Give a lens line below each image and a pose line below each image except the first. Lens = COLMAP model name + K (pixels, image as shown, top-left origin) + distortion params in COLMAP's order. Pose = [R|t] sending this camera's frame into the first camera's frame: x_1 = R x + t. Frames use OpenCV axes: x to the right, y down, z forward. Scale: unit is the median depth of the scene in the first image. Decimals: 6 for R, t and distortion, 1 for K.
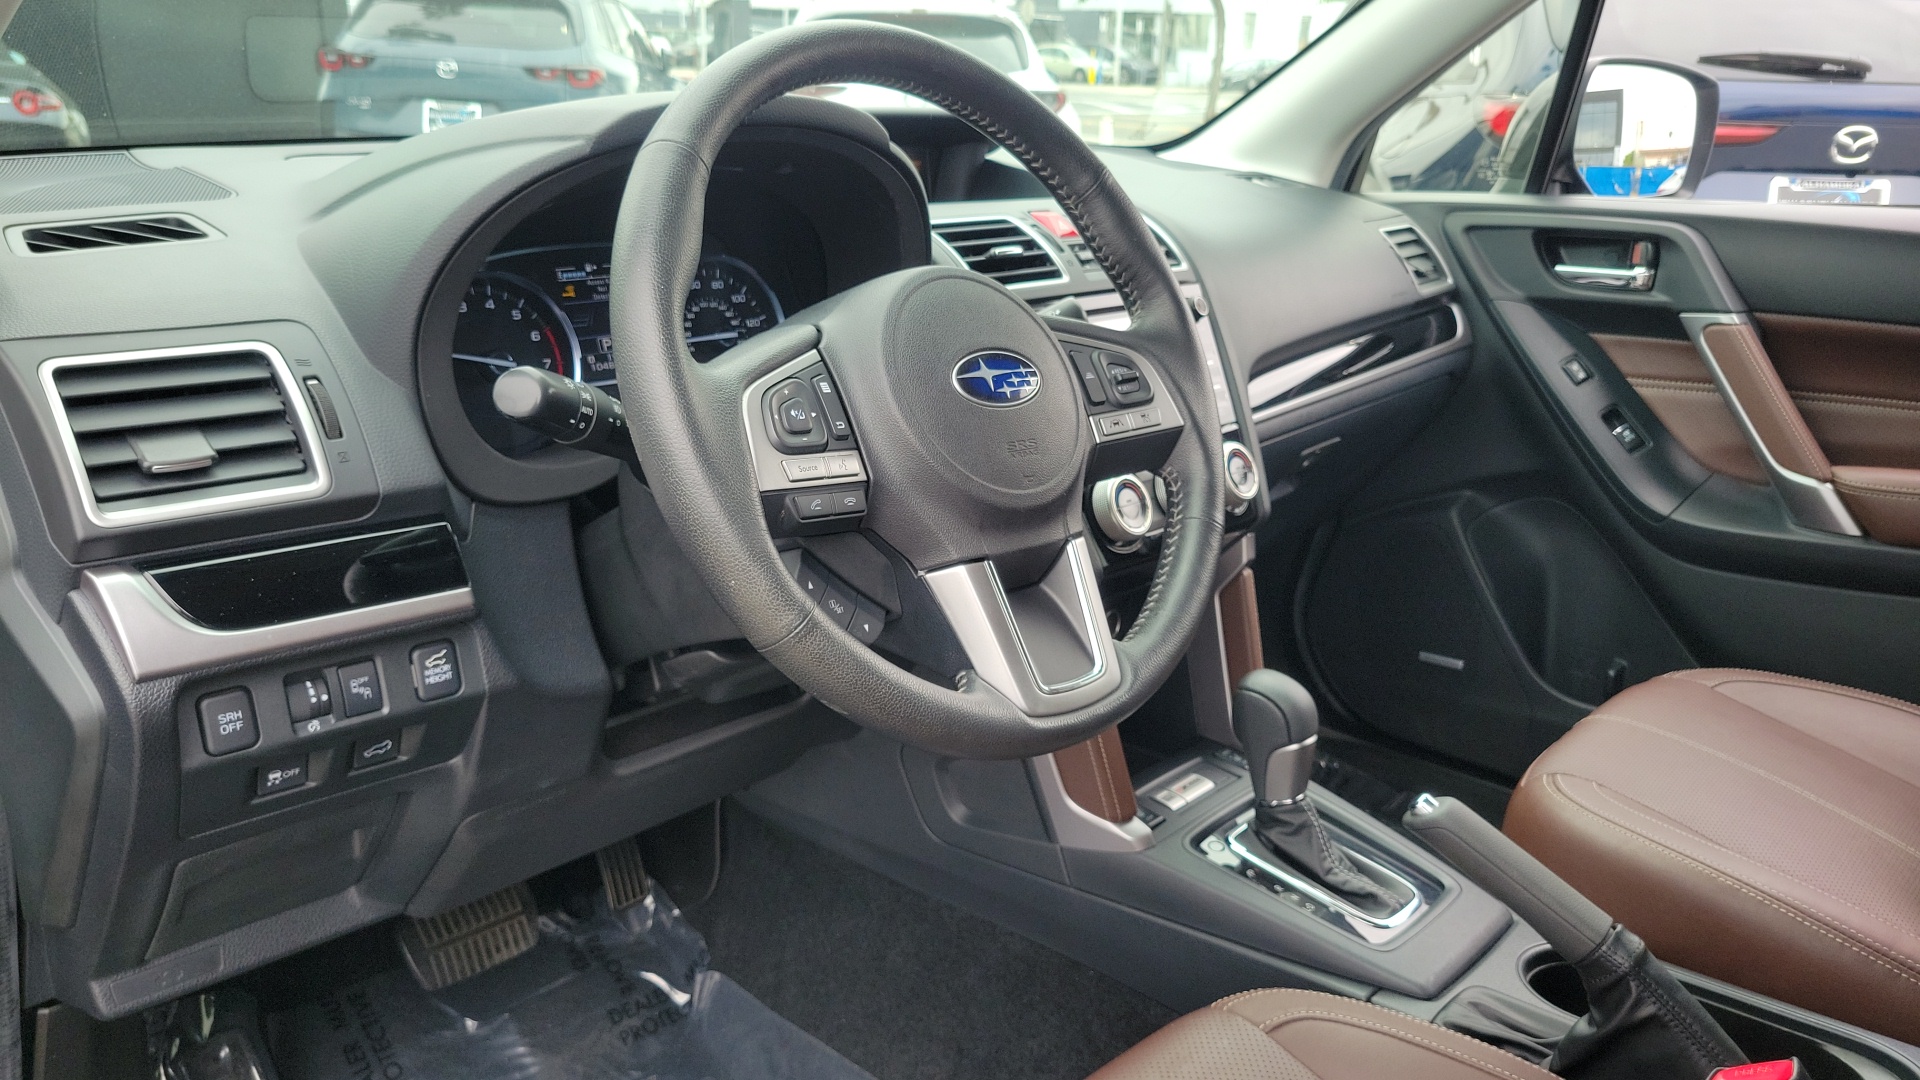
lens RADIAL K [[1453.5, 0, 932.8], [0, 1453.5, 563.9], [0, 0, 1]] dist [0.038770, -0.024812]
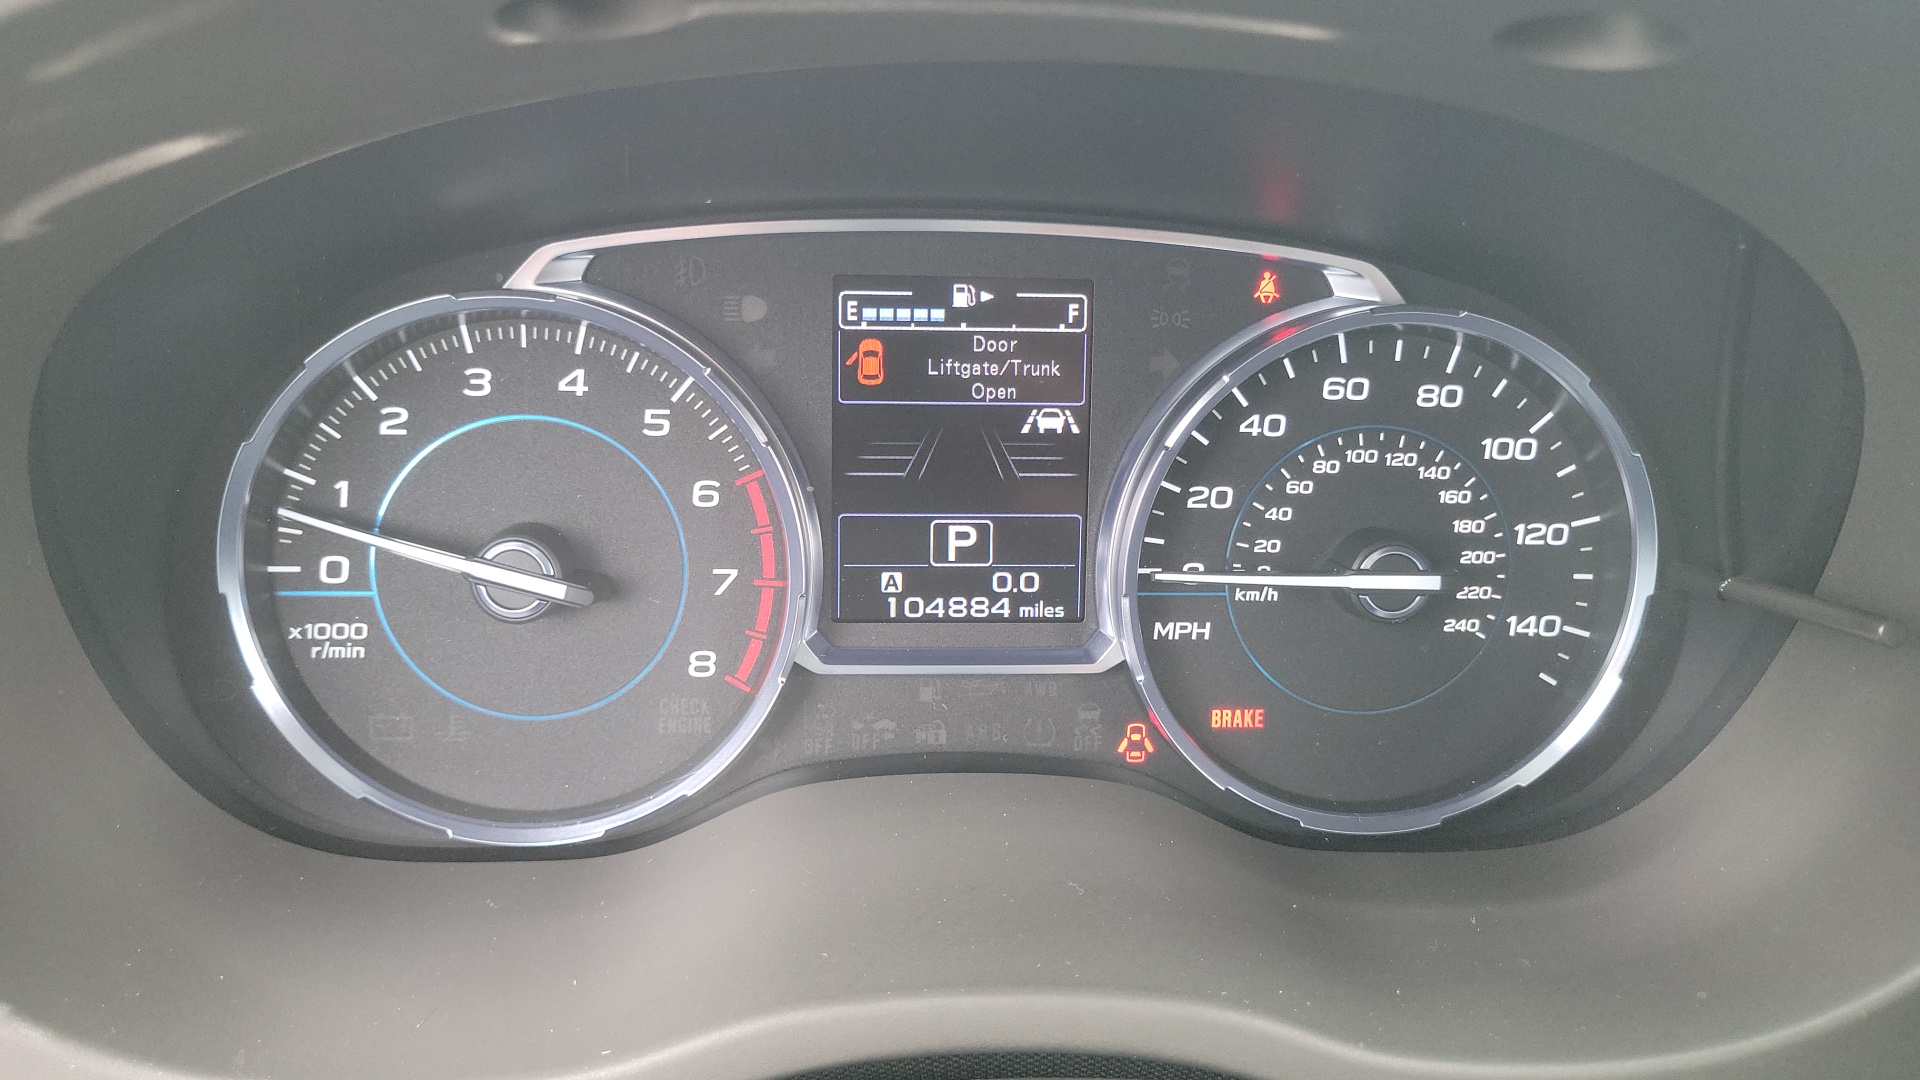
lens RADIAL K [[1453.5, 0, 949.2], [0, 1453.5, 534.8], [0, 0, 1]] dist [0.038770, -0.024812]
pose [[0.727249, 0.307249, -0.613764, -0.035913], [-0.229208, 0.951593, 0.204778, -0.253775], [0.646972, -0.008245, 0.762469, 0.884840]]
